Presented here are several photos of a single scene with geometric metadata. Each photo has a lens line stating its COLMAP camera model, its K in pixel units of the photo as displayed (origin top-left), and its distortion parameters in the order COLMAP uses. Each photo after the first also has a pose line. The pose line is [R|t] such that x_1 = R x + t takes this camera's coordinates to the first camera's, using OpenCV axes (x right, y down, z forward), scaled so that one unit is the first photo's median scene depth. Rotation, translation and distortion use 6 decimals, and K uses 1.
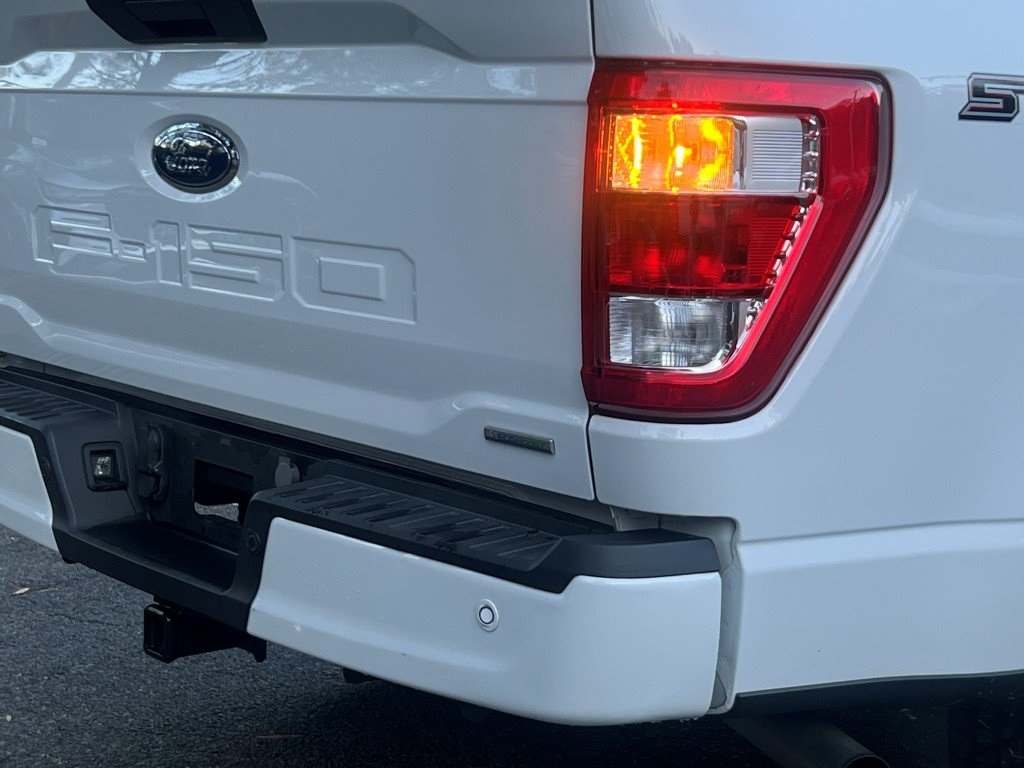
lens RADIAL K [[2005.0, 0, 512.0], [0, 2005.0, 384.0], [0, 0, 1]] dist [0.160181, -0.105693]
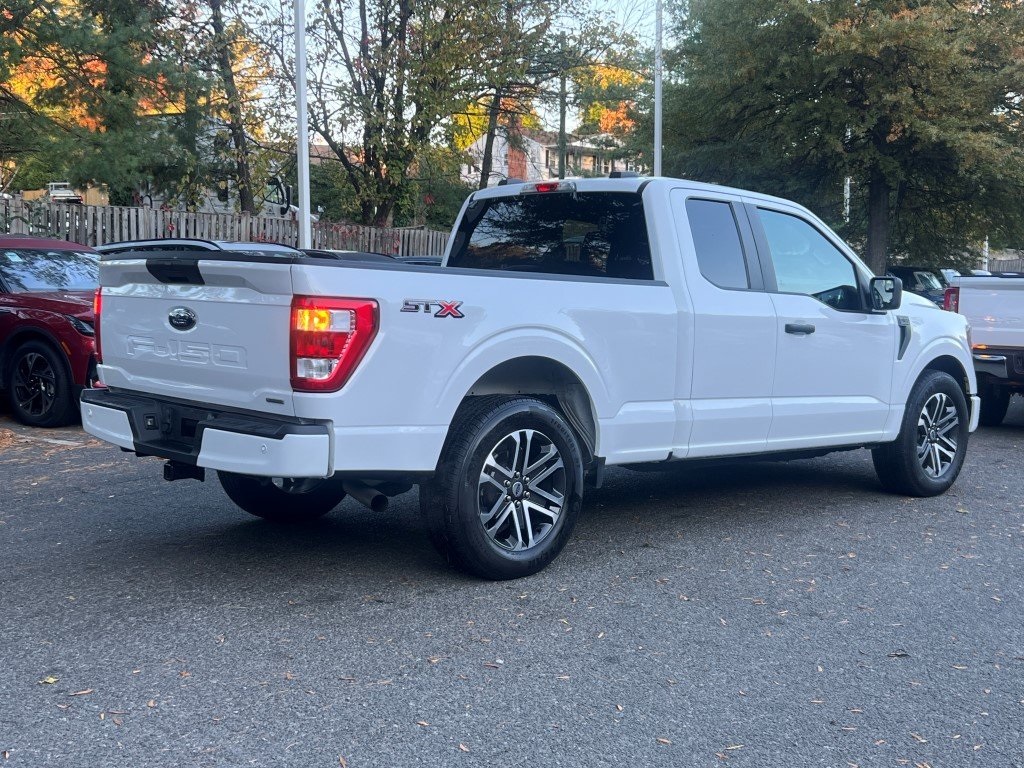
lens RADIAL K [[1246.2, 0, 512.0], [0, 1246.2, 384.0], [0, 0, 1]] dist [0.261395, -1.153634]
pose [[0.995972, 0.000228, 0.089667, 0.229118], [0.005050, 0.998267, -0.058636, 0.135636], [-0.089525, 0.058852, 0.994244, -1.278934]]
